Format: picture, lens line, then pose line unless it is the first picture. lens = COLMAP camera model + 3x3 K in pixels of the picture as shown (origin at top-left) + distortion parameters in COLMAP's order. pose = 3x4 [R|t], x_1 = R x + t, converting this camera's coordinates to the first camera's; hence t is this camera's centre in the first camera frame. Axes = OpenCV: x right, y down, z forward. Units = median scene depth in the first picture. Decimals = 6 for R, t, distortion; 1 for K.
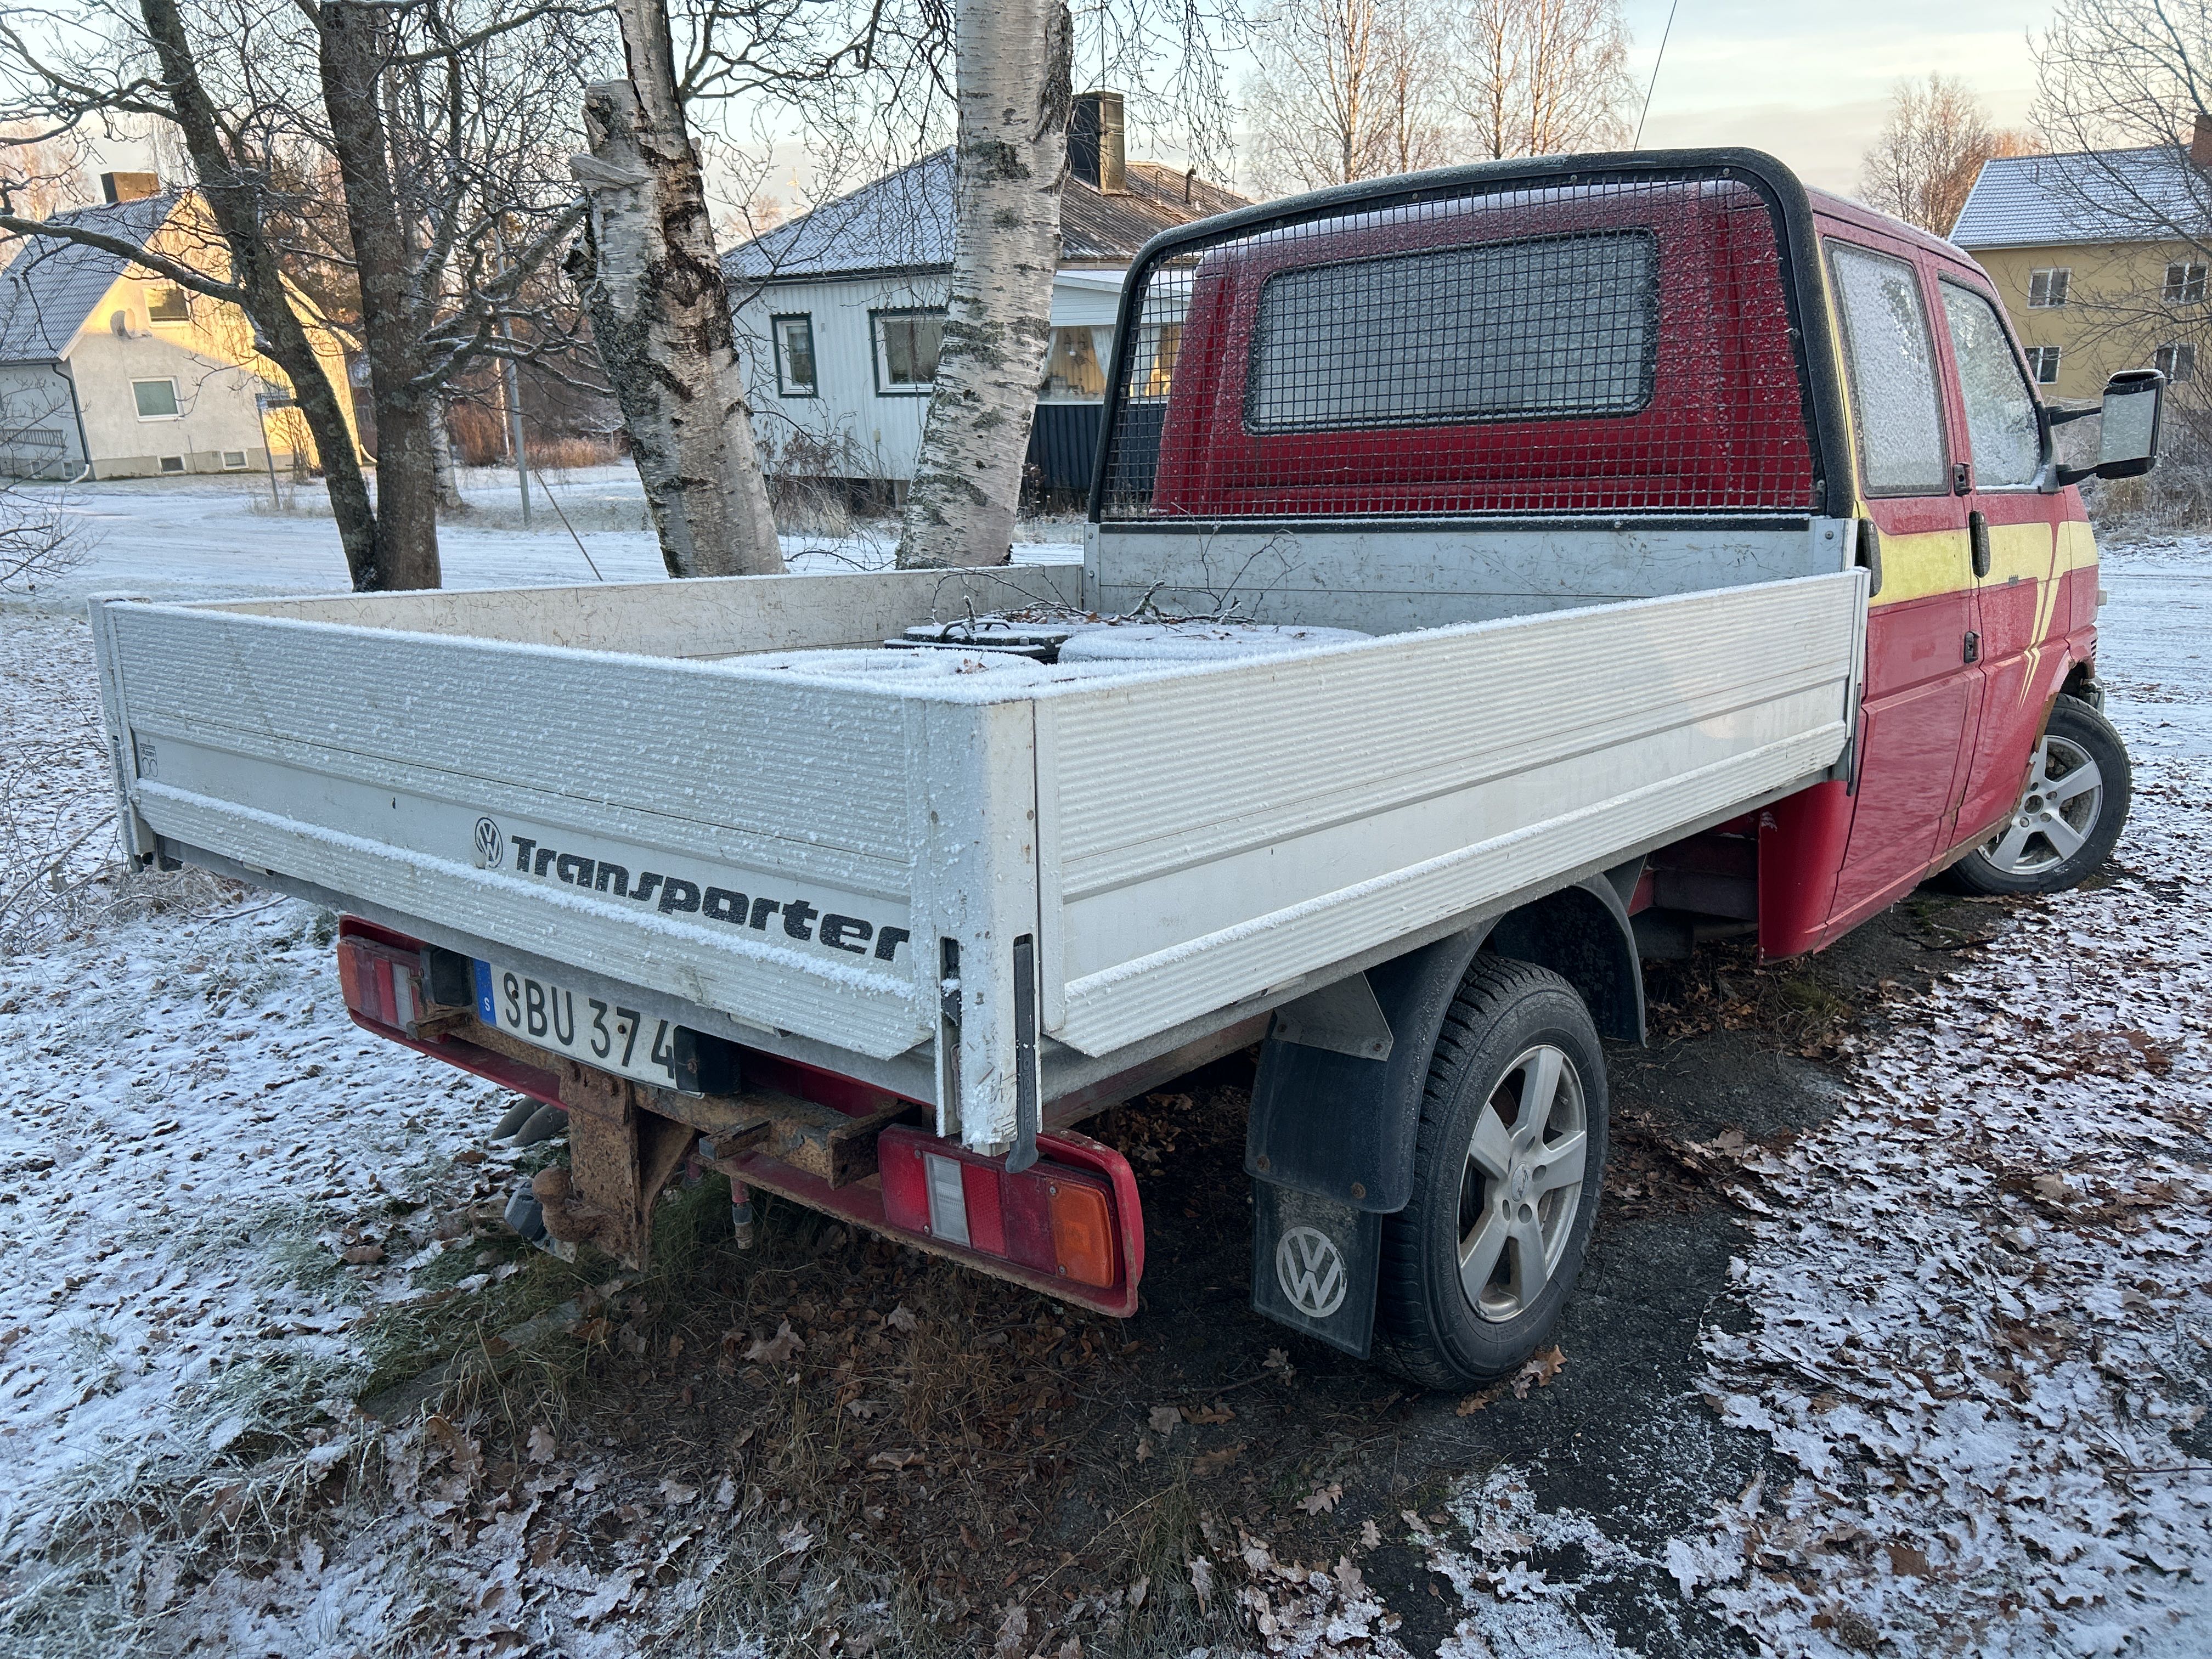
lens RADIAL K [[1684.7, 0, 1106.0], [0, 1684.7, 829.5], [0, 0, 1]] dist [0.035841, -0.029415]
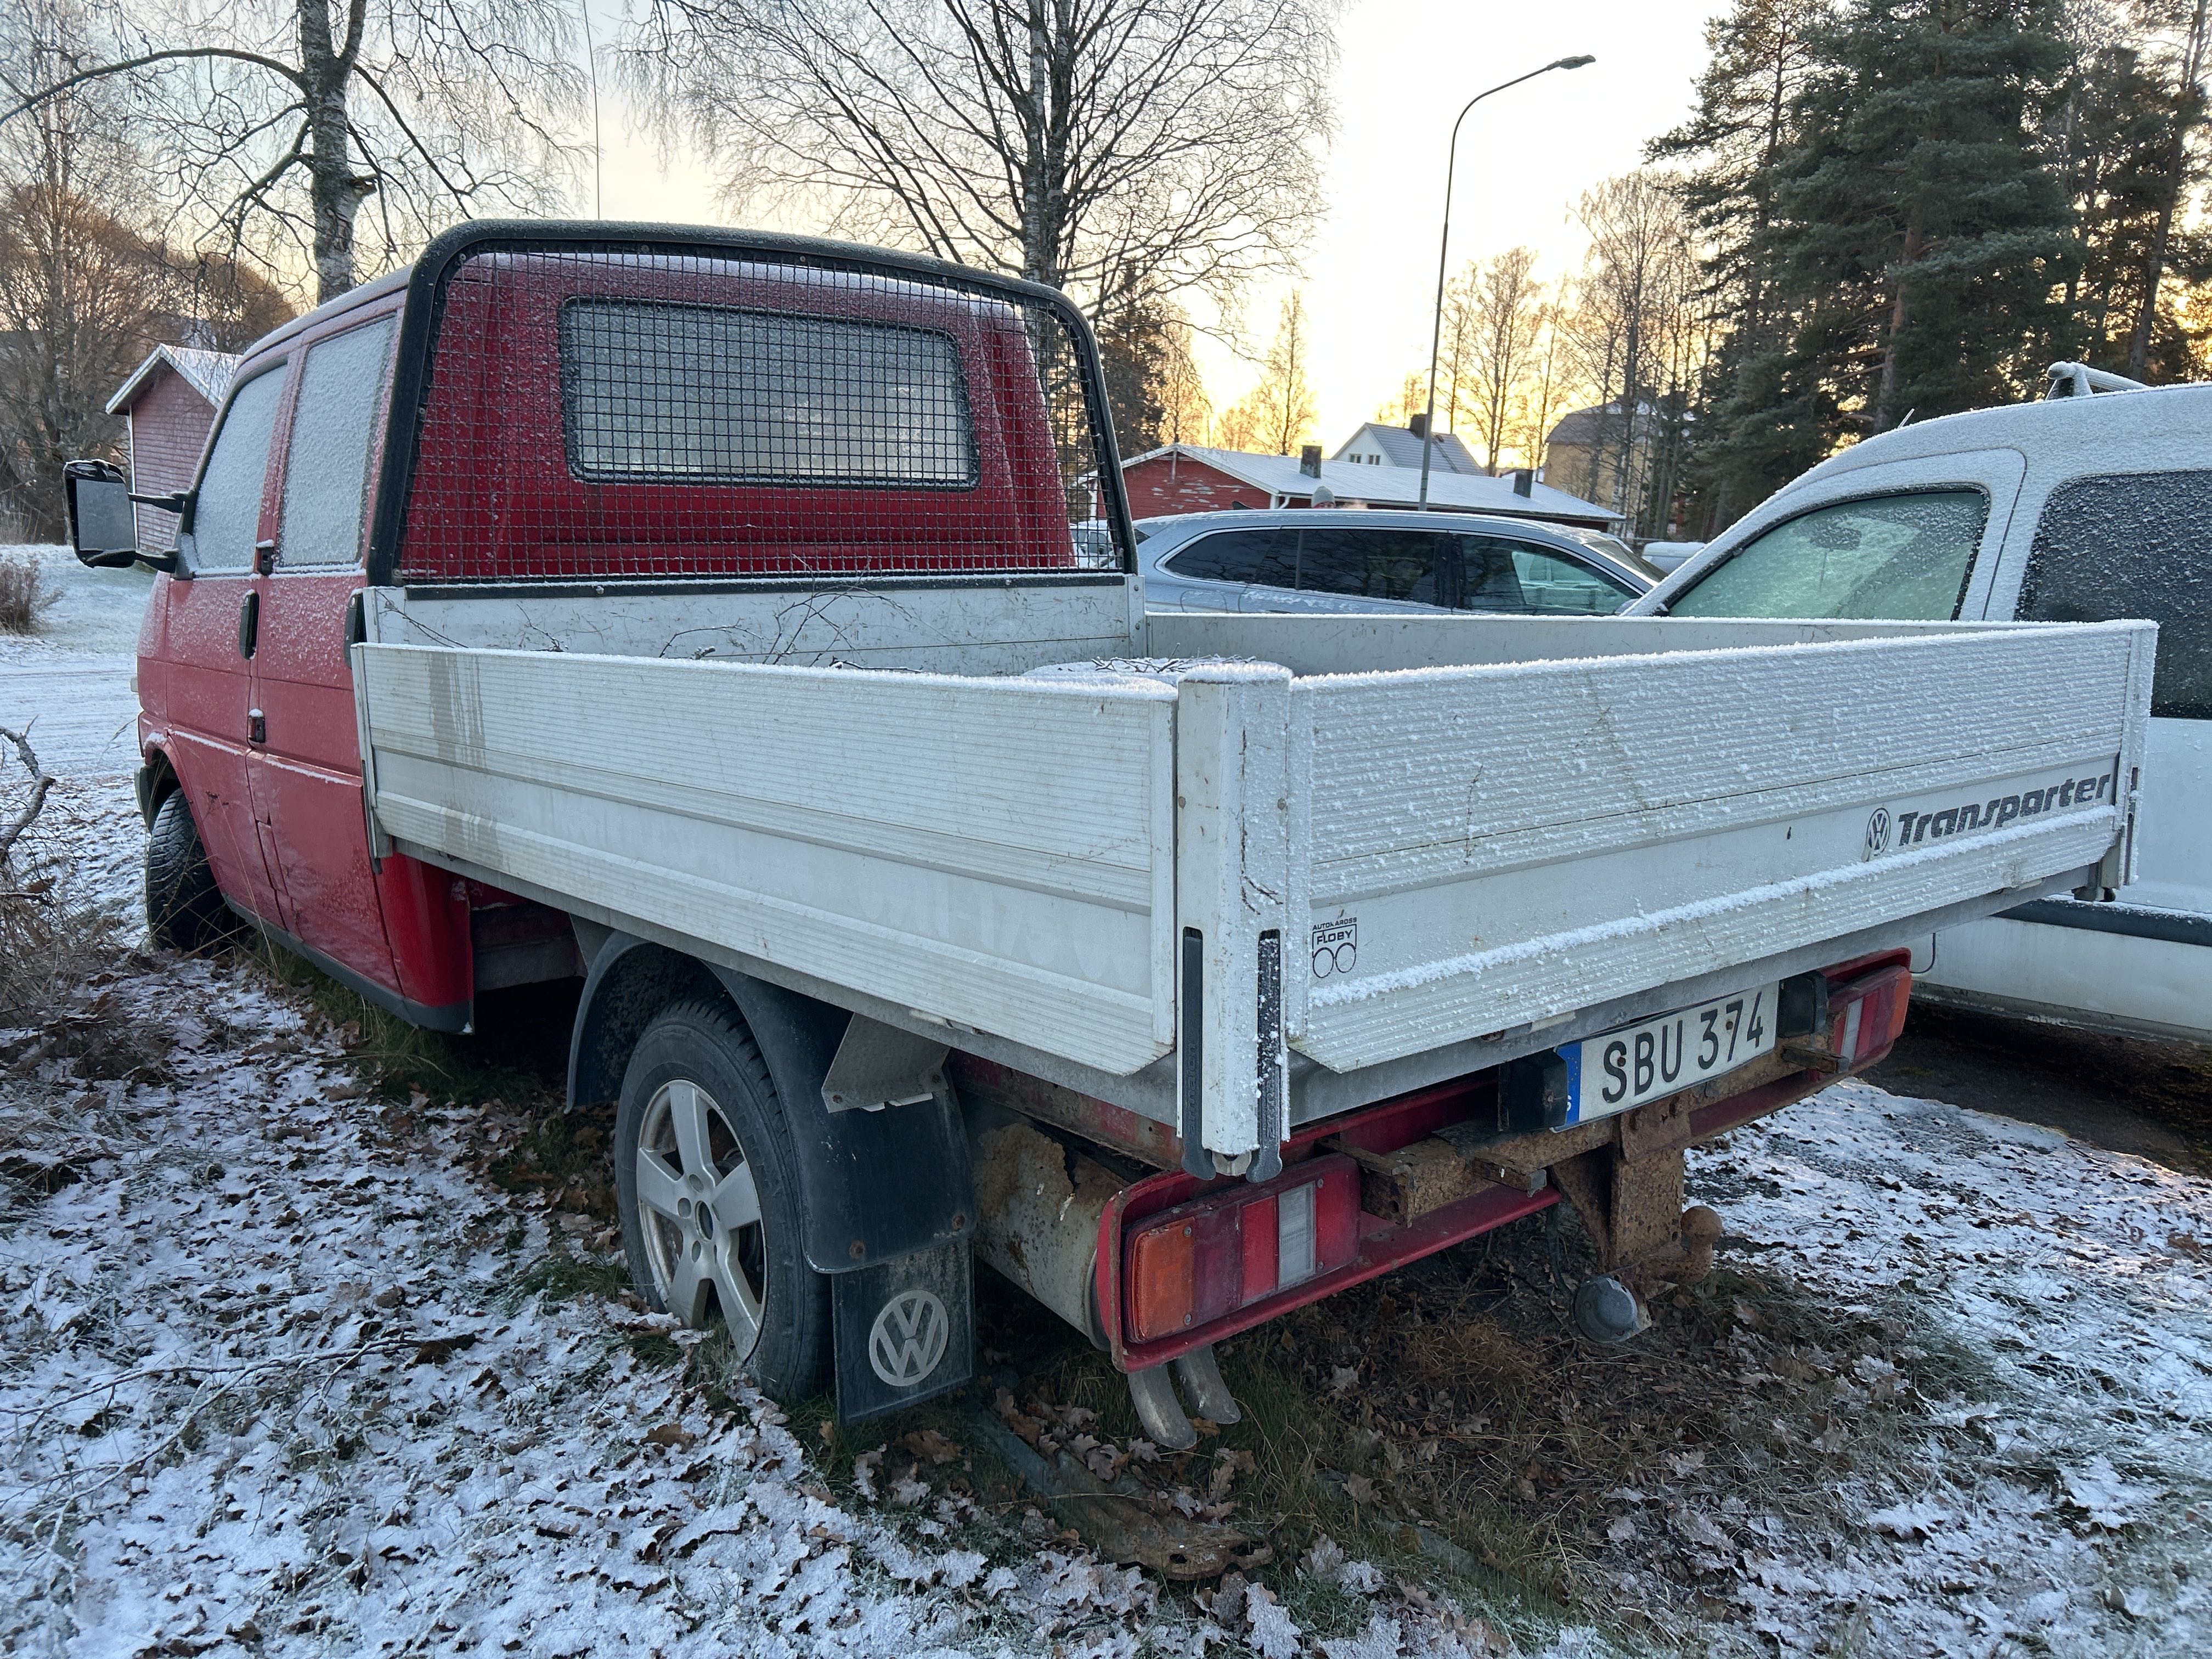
lens RADIAL K [[1684.7, 0, 1106.0], [0, 1684.7, 829.5], [0, 0, 1]] dist [0.035841, -0.029415]
pose [[0.154717, -0.132676, 0.979010, -1.033782], [0.200782, 0.974485, 0.100332, -0.137596], [-0.967341, 0.181044, 0.177409, 0.896119]]
